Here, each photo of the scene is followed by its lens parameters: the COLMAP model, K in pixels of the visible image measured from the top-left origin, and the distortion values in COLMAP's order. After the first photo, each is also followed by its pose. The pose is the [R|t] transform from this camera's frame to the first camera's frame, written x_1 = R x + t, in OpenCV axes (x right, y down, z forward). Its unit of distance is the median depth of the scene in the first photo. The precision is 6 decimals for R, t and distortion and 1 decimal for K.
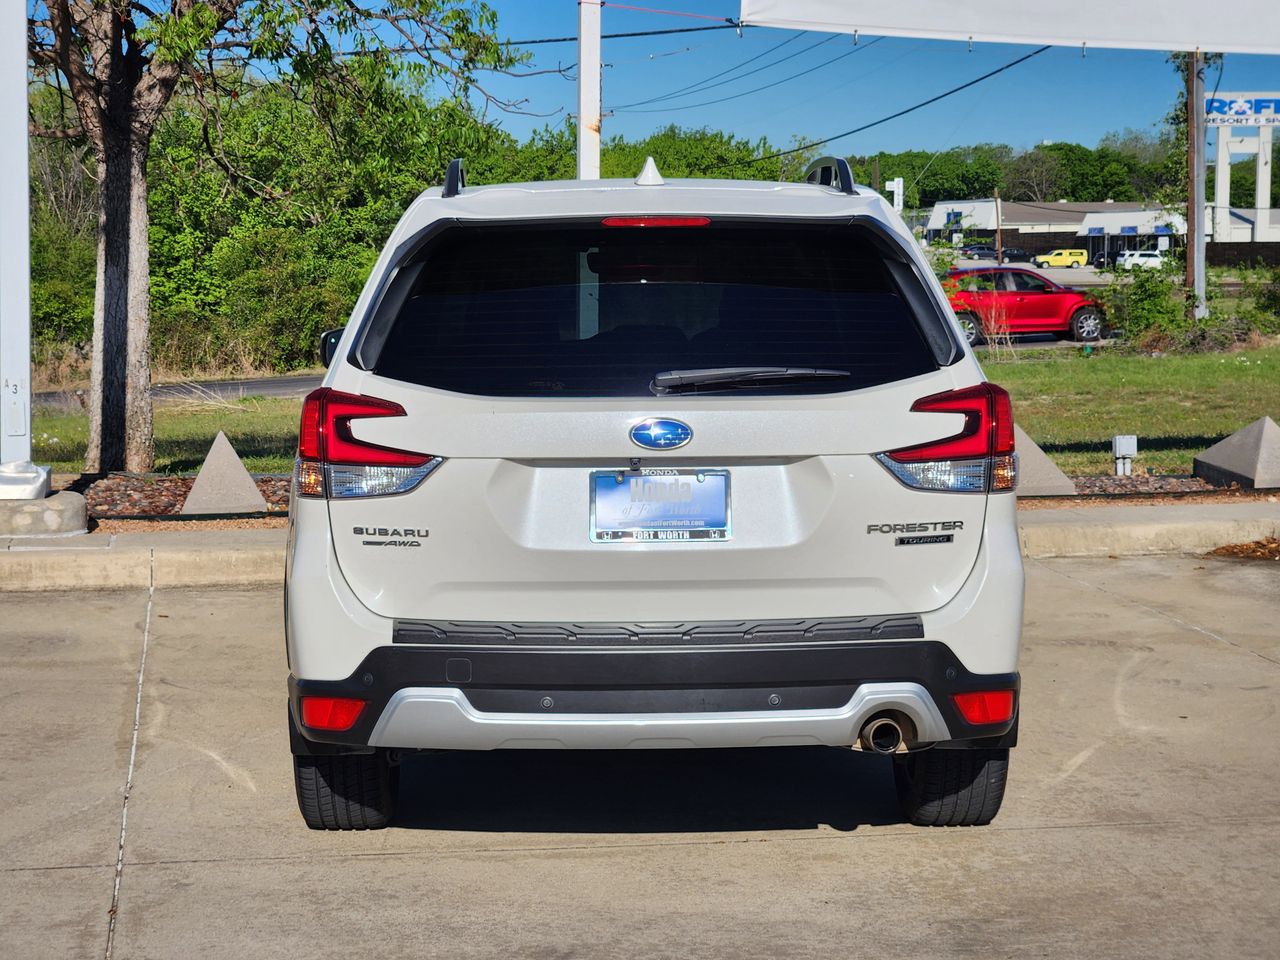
lens RADIAL K [[2264.1, 0, 640.0], [0, 2264.1, 480.0], [0, 0, 1]] dist [-0.525229, 6.783416]
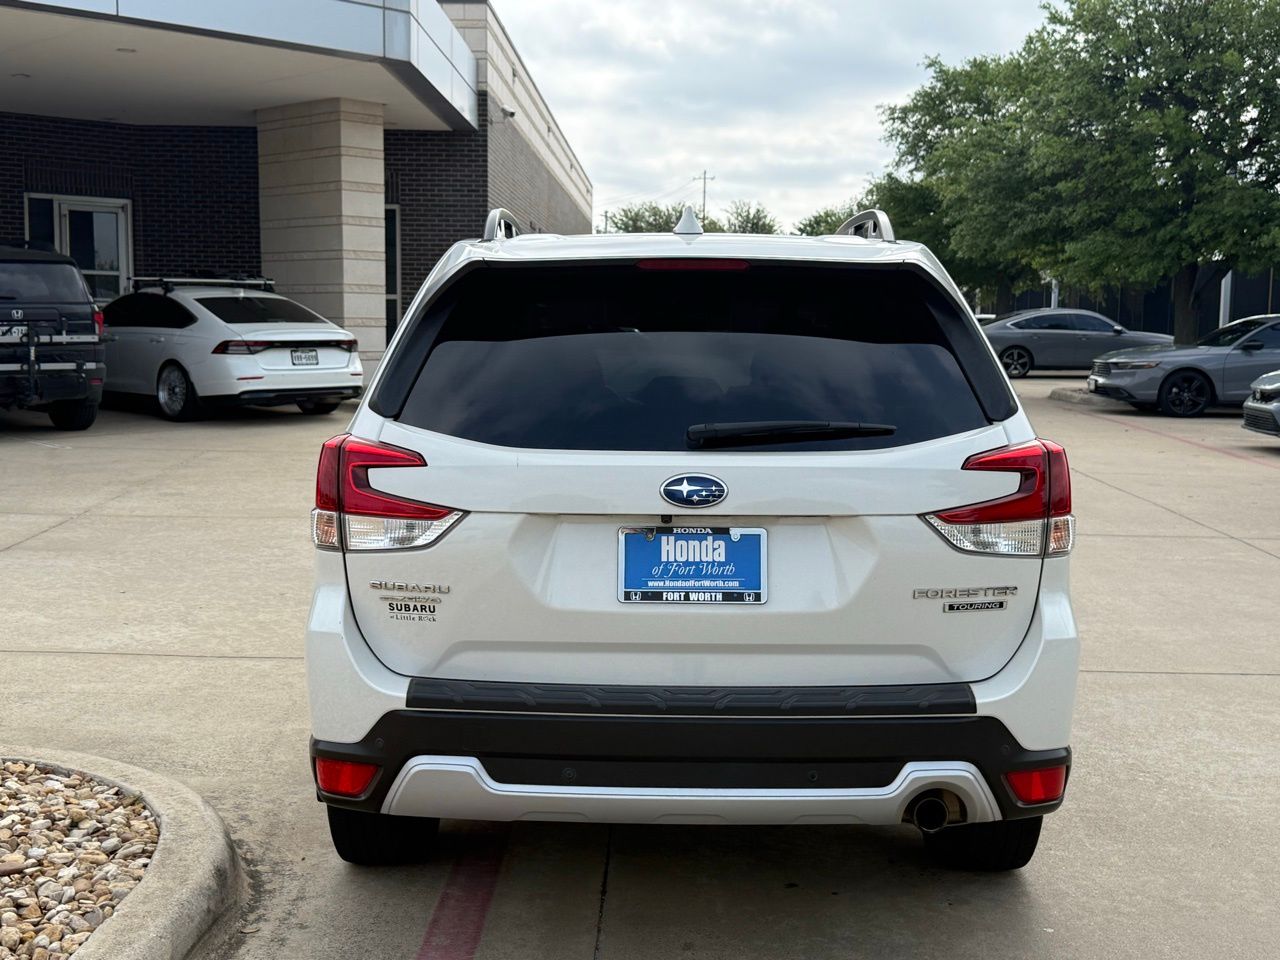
lens RADIAL K [[1556.6, 0, 640.0], [0, 1556.6, 480.0], [0, 0, 1]] dist [0.184684, -0.420583]
pose [[0.999163, 0.015610, -0.037807, 0.011047], [-0.015881, 0.999850, -0.006861, -0.019390], [0.037694, 0.007456, 0.999262, 0.343162]]
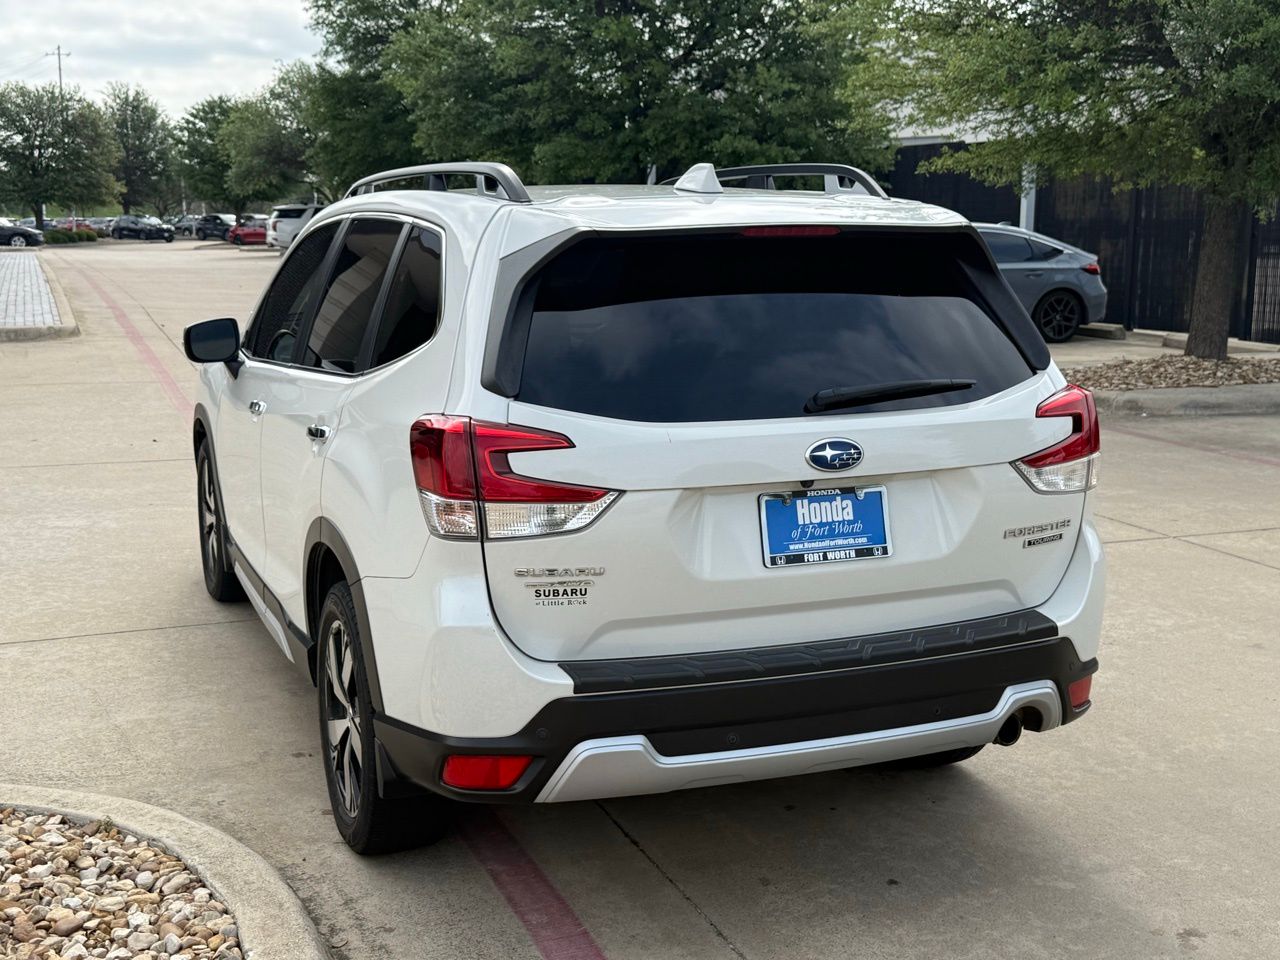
lens RADIAL K [[1556.6, 0, 640.0], [0, 1556.6, 480.0], [0, 0, 1]] dist [0.184684, -0.420583]
pose [[0.938818, -0.057372, 0.339602, -0.293793], [0.036869, 0.997103, 0.066527, -0.056217], [-0.342435, -0.049936, 0.938214, 0.387553]]
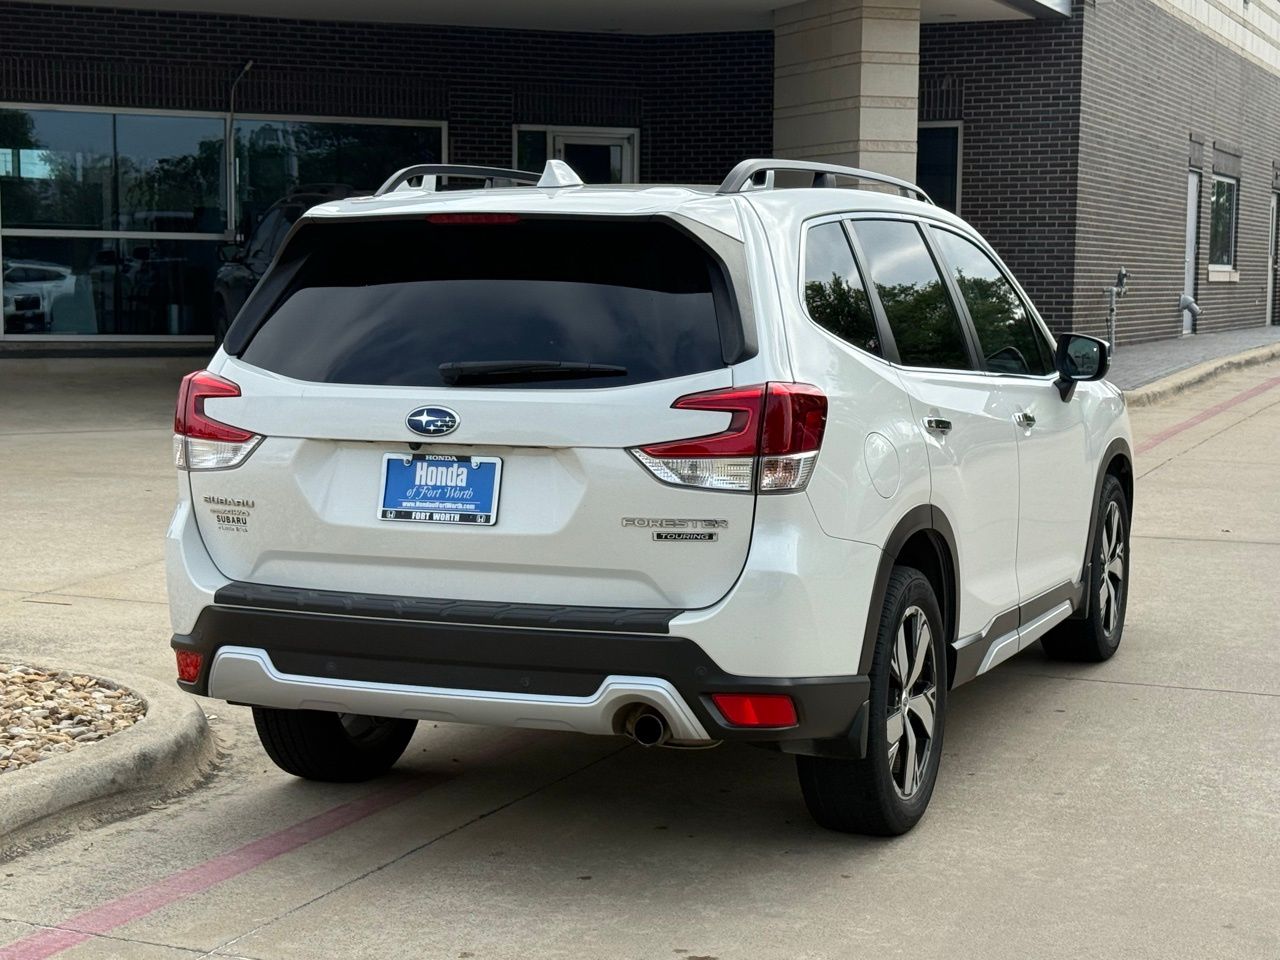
lens RADIAL K [[2261.2, 0, 640.0], [0, 2261.2, 480.0], [0, 0, 1]] dist [0.128639, -0.051329]
pose [[0.911685, 0.044497, -0.408472, 0.521031], [-0.051215, 0.998672, -0.005517, 0.008092], [0.407685, 0.025949, 0.912754, 0.072695]]
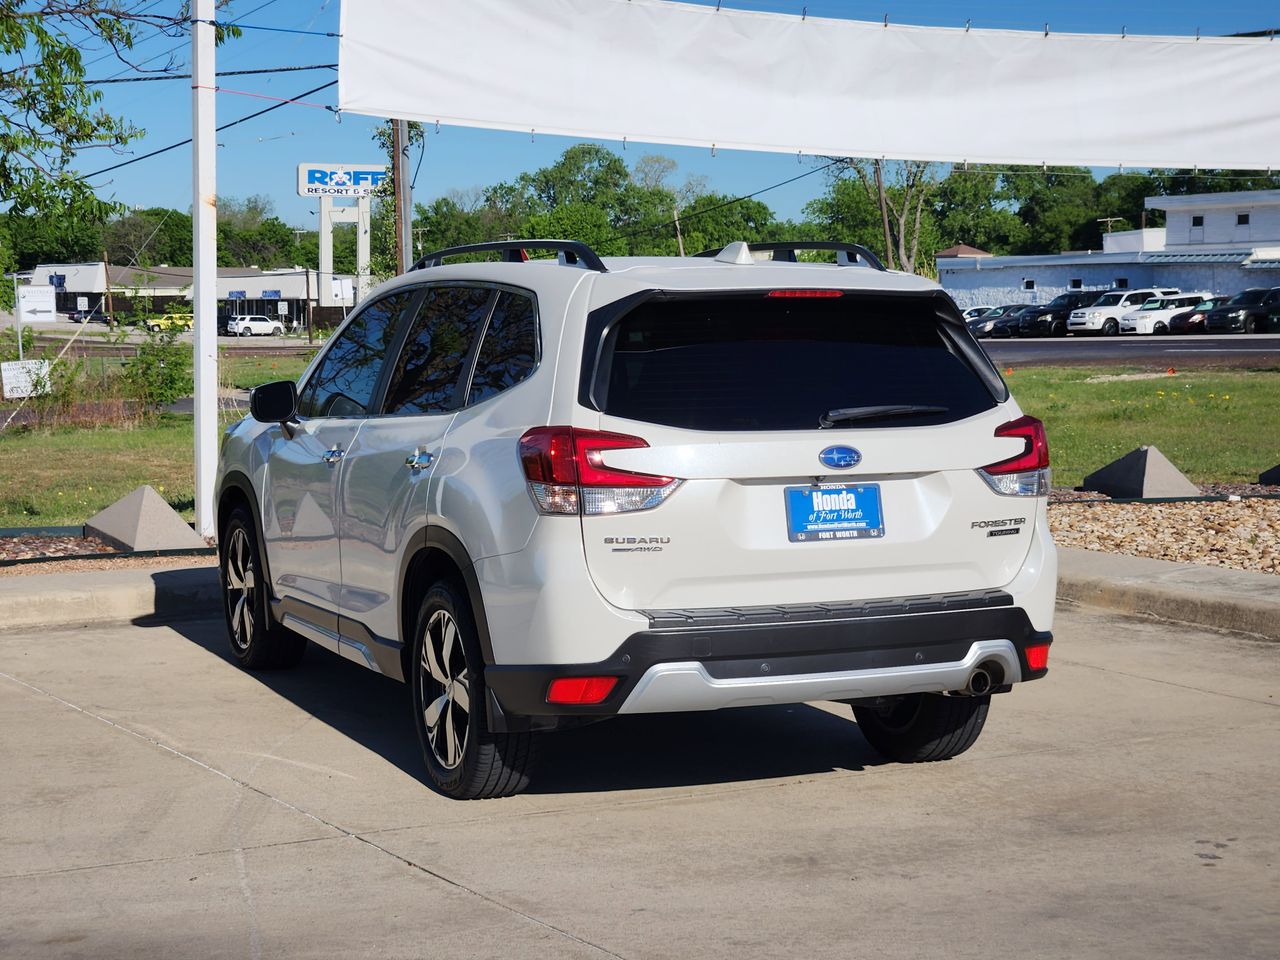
lens RADIAL K [[2264.1, 0, 640.0], [0, 2264.1, 480.0], [0, 0, 1]] dist [-0.525229, 6.783416]
pose [[0.936748, -0.026140, 0.349028, -0.544324], [0.034172, 0.999273, -0.016876, 0.010690], [-0.348333, 0.027736, 0.936960, -0.177856]]
